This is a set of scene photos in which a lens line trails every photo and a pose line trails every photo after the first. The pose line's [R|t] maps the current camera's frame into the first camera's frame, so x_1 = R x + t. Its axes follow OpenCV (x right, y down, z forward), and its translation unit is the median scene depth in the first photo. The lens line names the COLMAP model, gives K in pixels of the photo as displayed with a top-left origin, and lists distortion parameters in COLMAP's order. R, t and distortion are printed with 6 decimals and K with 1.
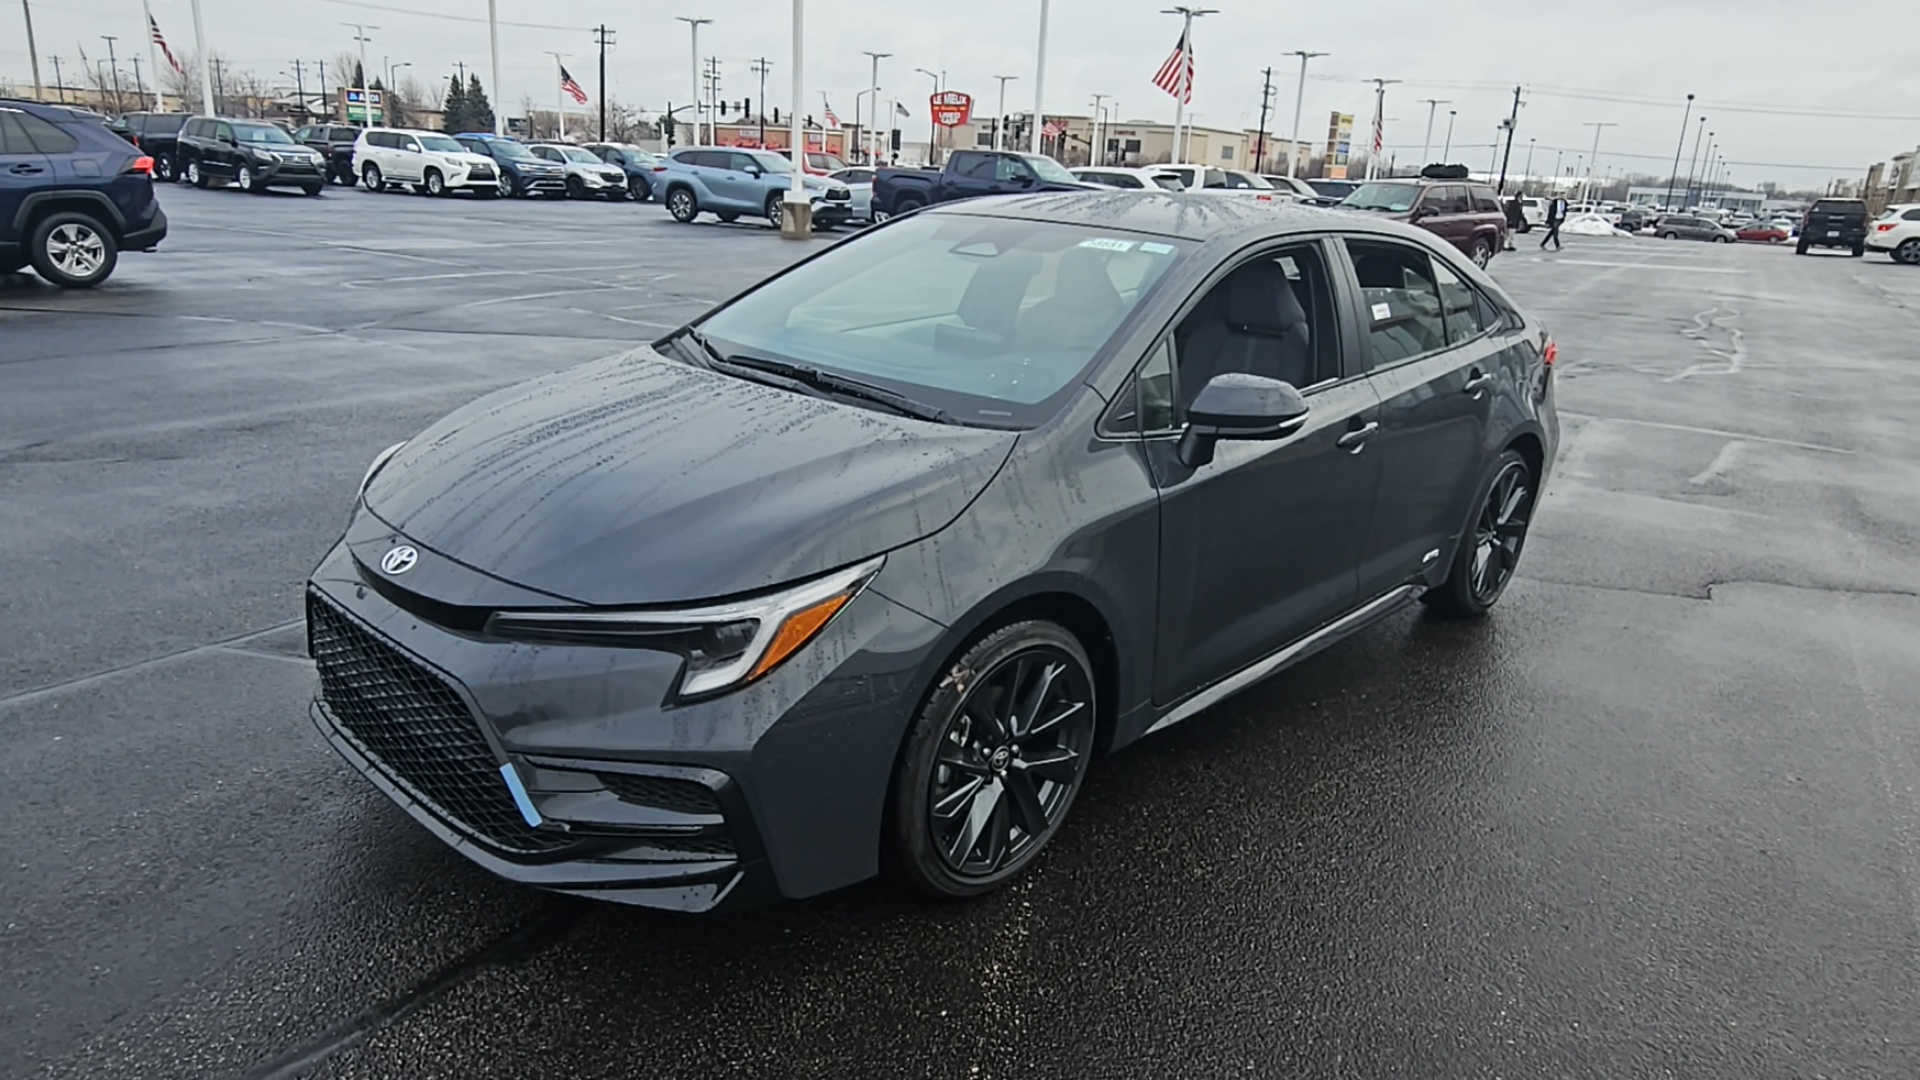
lens RADIAL K [[1241.5, 0, 971.1], [0, 1241.5, 559.5], [0, 0, 1]] dist [0.015656, -0.015155]
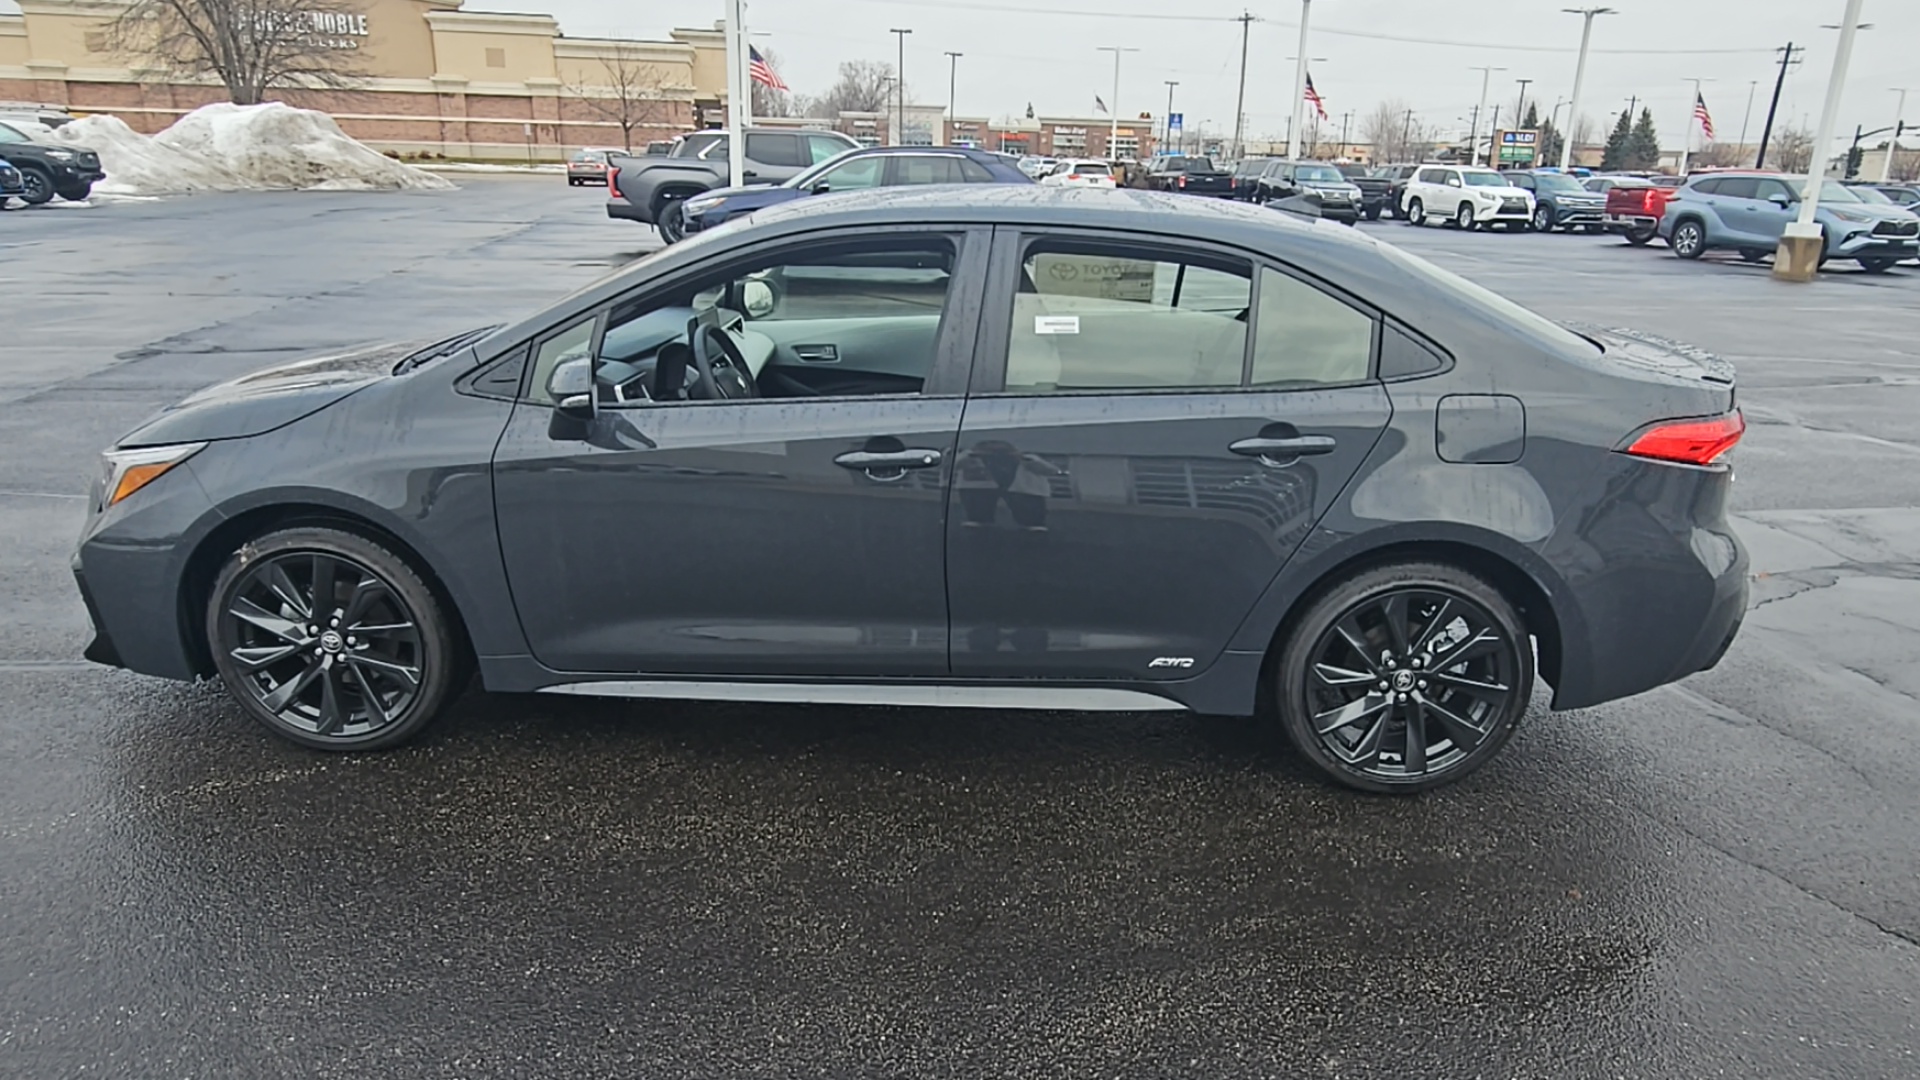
lens RADIAL K [[1241.5, 0, 971.1], [0, 1241.5, 559.5], [0, 0, 1]] dist [0.015656, -0.015155]
pose [[0.650830, 0.201491, -0.731998, 0.118065], [-0.222753, 0.972387, 0.069608, -0.012607], [0.725811, 0.117752, 0.677741, 0.057466]]
